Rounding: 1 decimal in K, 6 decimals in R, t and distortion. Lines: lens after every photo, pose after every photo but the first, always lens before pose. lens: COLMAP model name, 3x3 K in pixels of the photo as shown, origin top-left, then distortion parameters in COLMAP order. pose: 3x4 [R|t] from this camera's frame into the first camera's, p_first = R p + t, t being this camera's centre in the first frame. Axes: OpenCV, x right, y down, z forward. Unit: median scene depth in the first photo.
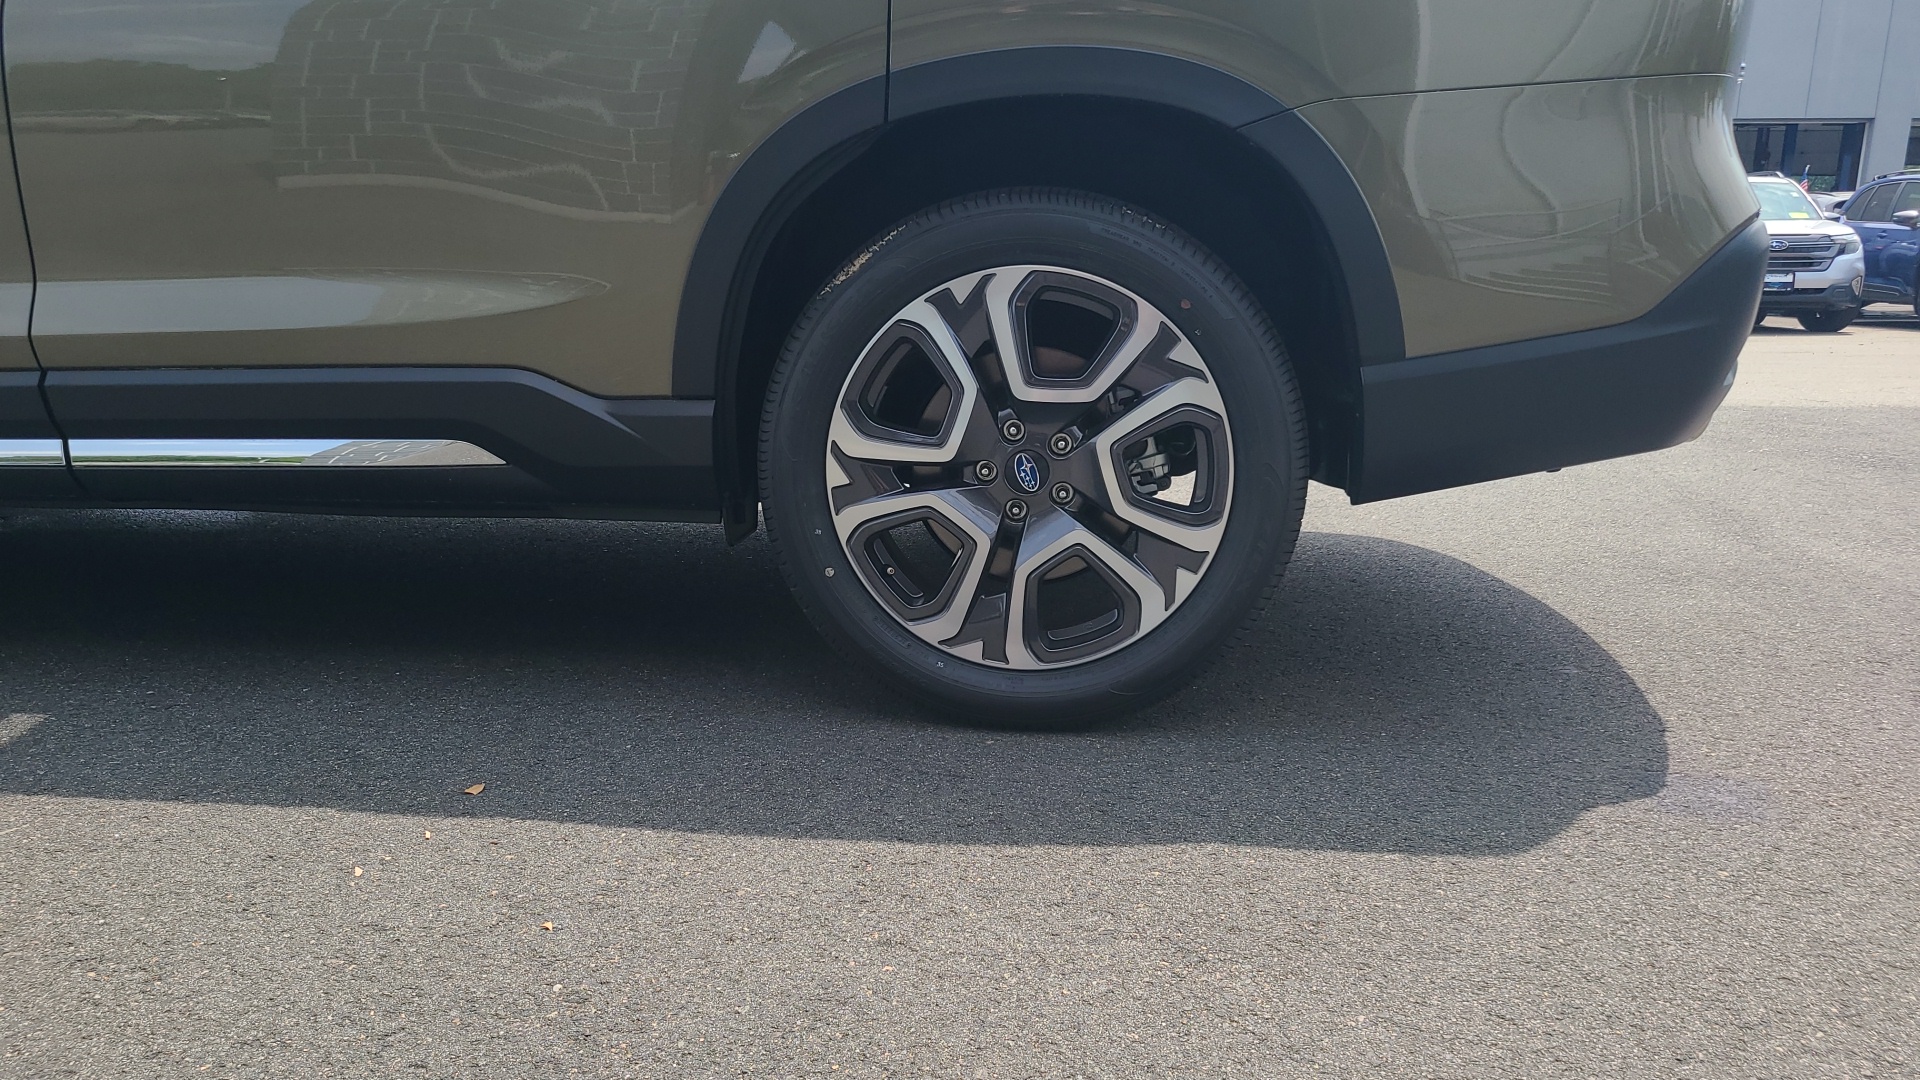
lens RADIAL K [[1437.5, 0, 917.7], [0, 1437.5, 529.7], [0, 0, 1]] dist [0.042908, -0.011515]
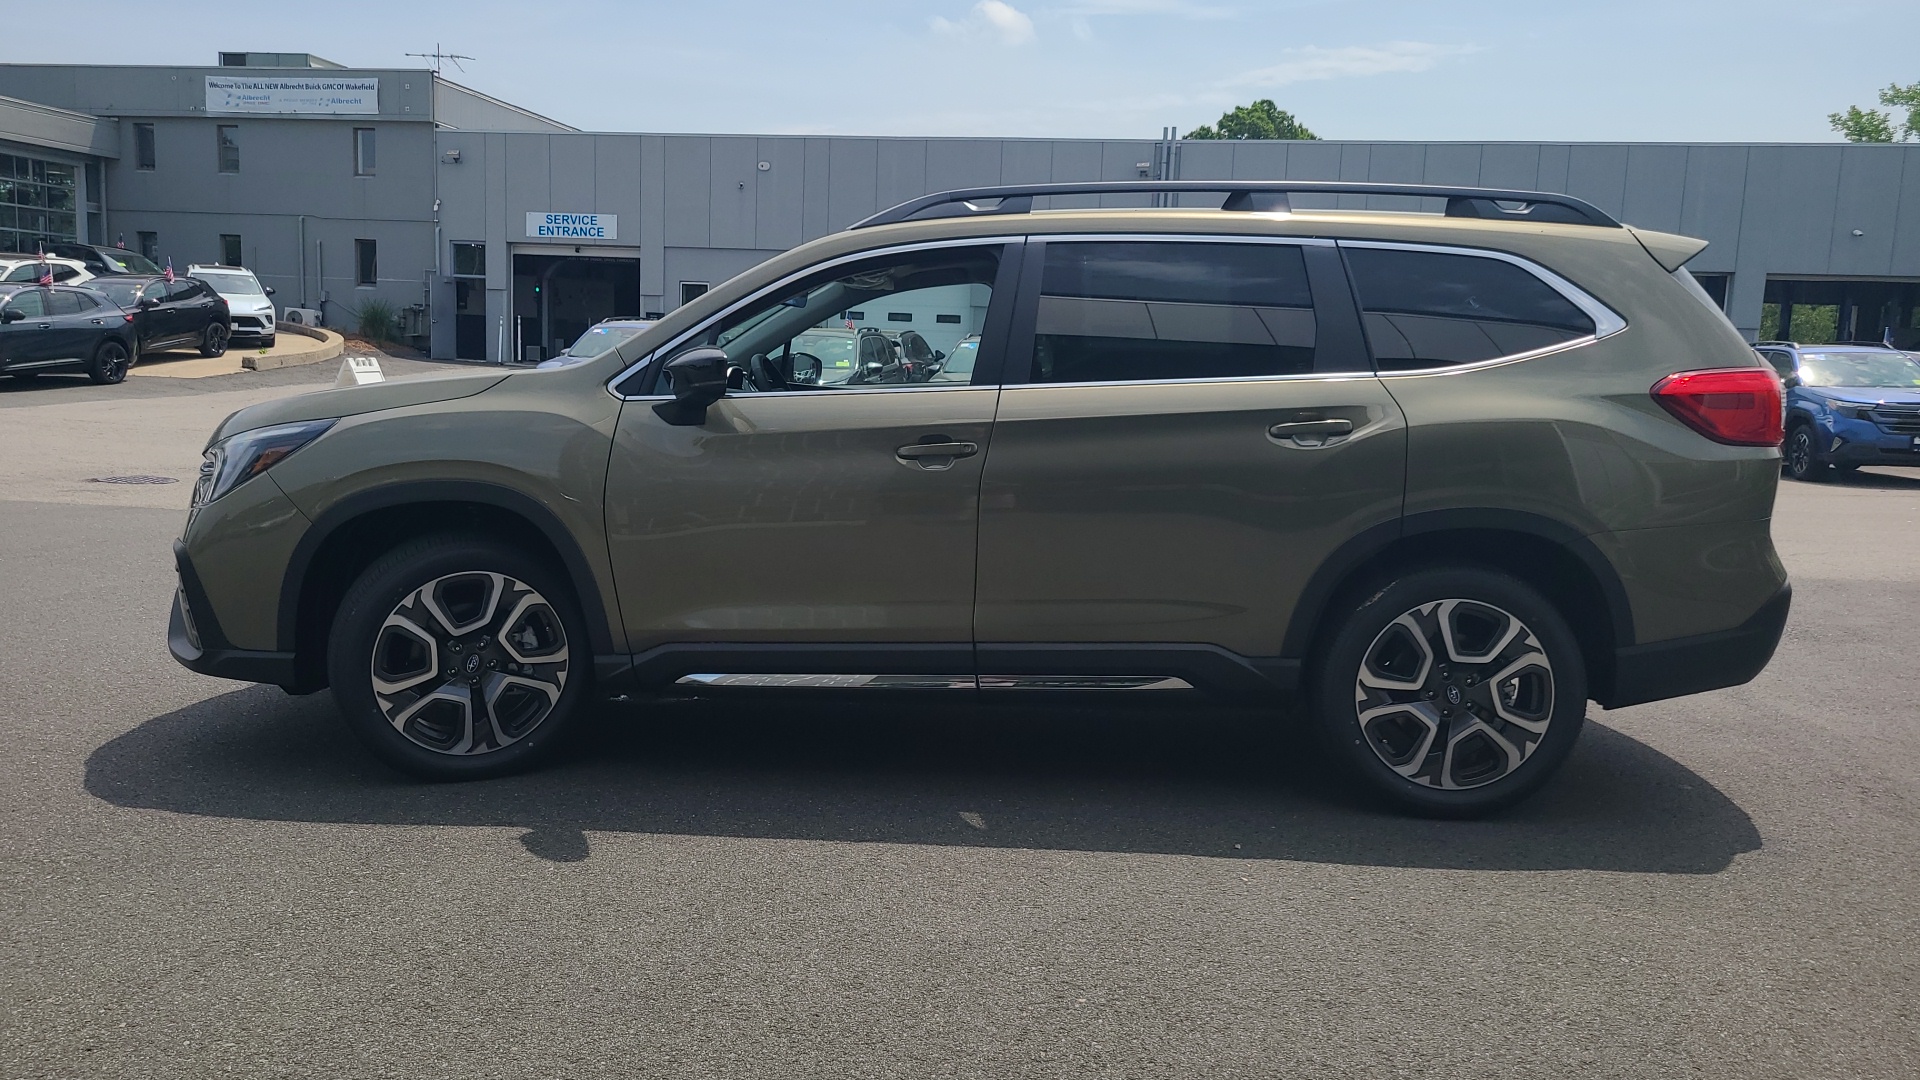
lens RADIAL K [[1437.5, 0, 901.7], [0, 1437.5, 525.0], [0, 0, 1]] dist [0.042908, -0.011515]
pose [[0.998069, 0.005671, 0.061854, -0.862963], [-0.001765, 0.998011, -0.063022, -0.153257], [-0.062088, 0.062791, 0.996094, -1.070660]]
